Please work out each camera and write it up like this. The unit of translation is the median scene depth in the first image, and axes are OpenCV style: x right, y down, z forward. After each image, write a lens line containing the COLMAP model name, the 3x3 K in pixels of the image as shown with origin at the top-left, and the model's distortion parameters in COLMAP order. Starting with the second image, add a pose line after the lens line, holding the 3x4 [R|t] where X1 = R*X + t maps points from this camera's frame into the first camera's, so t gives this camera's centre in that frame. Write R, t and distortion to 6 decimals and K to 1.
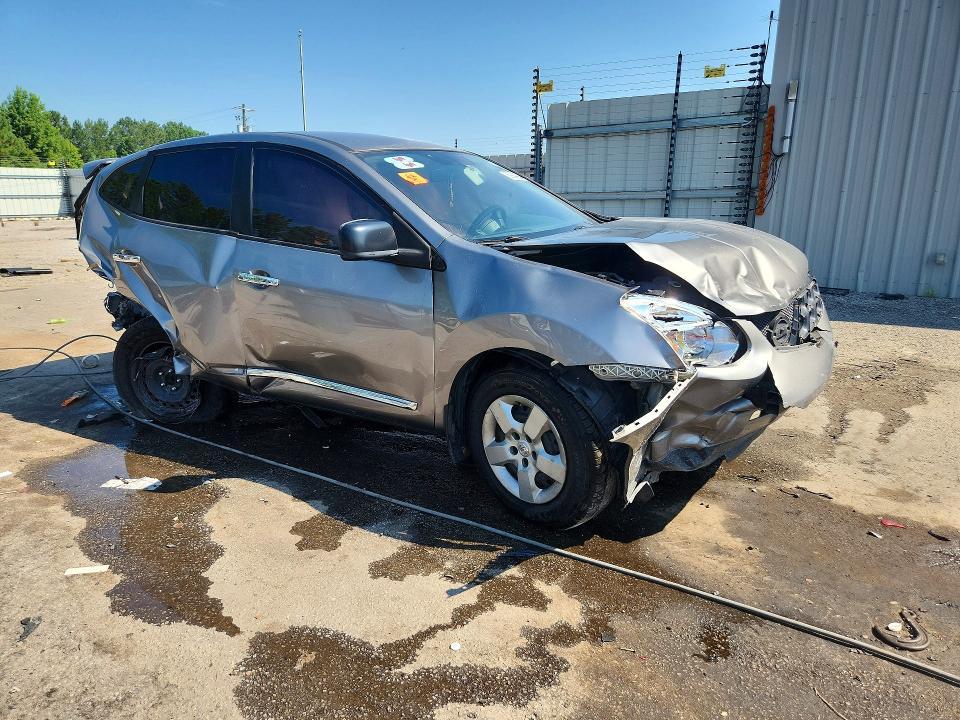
lens RADIAL K [[658.7, 0, 480.0], [0, 658.7, 360.0], [0, 0, 1]] dist [0.004474, -0.005902]
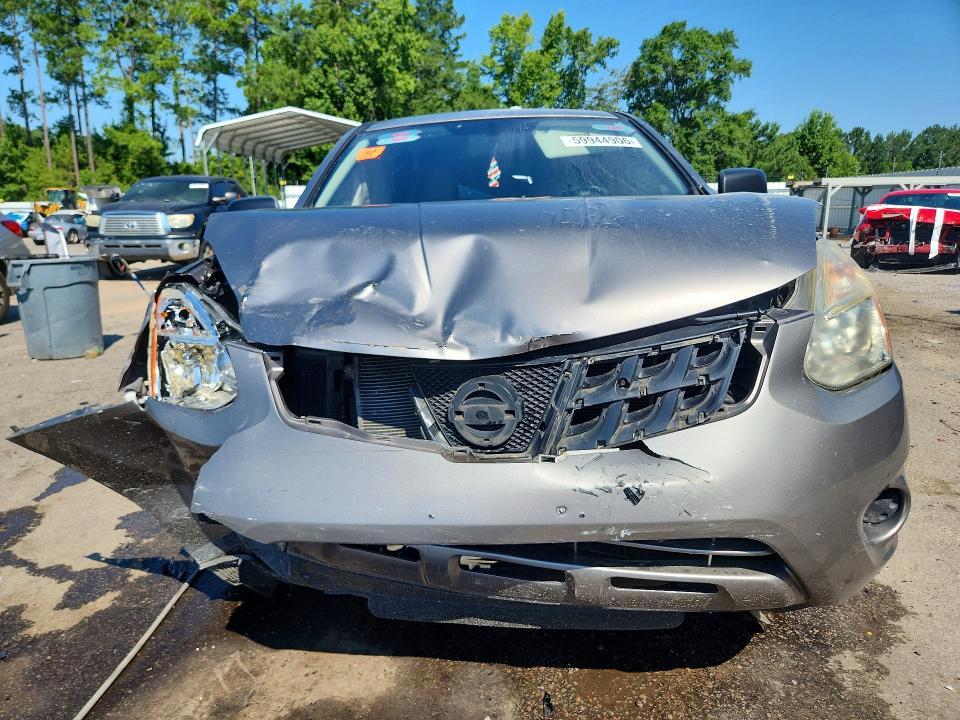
lens RADIAL K [[658.7, 0, 480.0], [0, 658.7, 360.0], [0, 0, 1]] dist [0.004474, -0.005902]
pose [[0.485037, 0.183732, -0.854974, 0.681598], [-0.200348, 0.975023, 0.095871, -0.102667], [0.851234, 0.124792, 0.509733, 0.608468]]
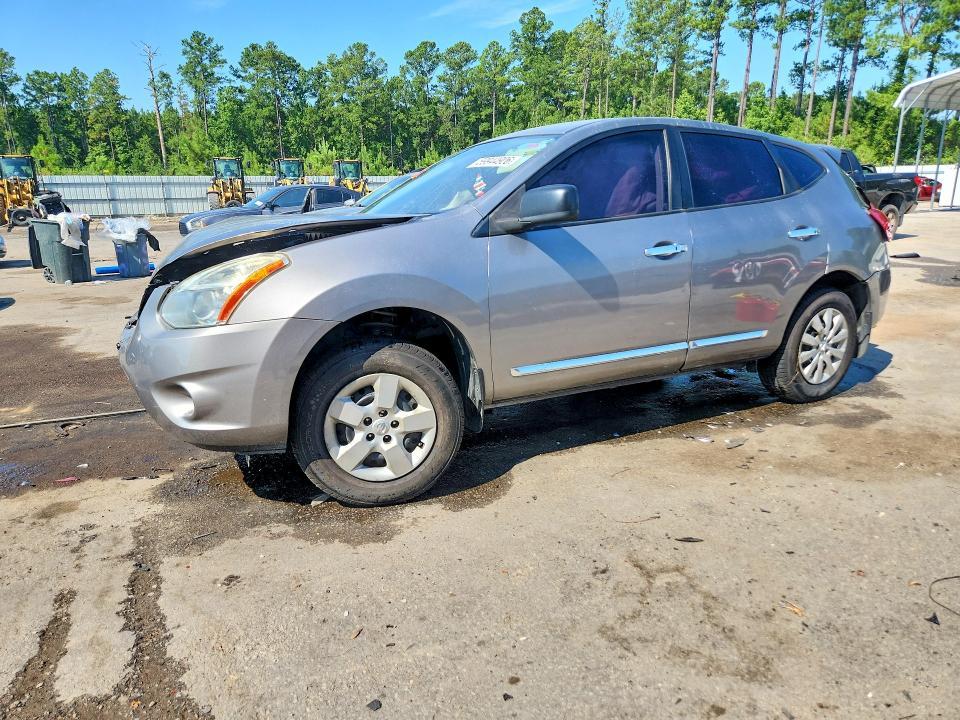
lens RADIAL K [[685.7, 0, 480.0], [0, 685.7, 360.0], [0, 0, 1]] dist [0.004861, -0.000249]
pose [[-0.519666, 0.215007, -0.826873, 0.922291], [-0.193817, 0.912917, 0.359189, -0.390623], [0.832095, 0.346921, -0.432740, 1.574843]]
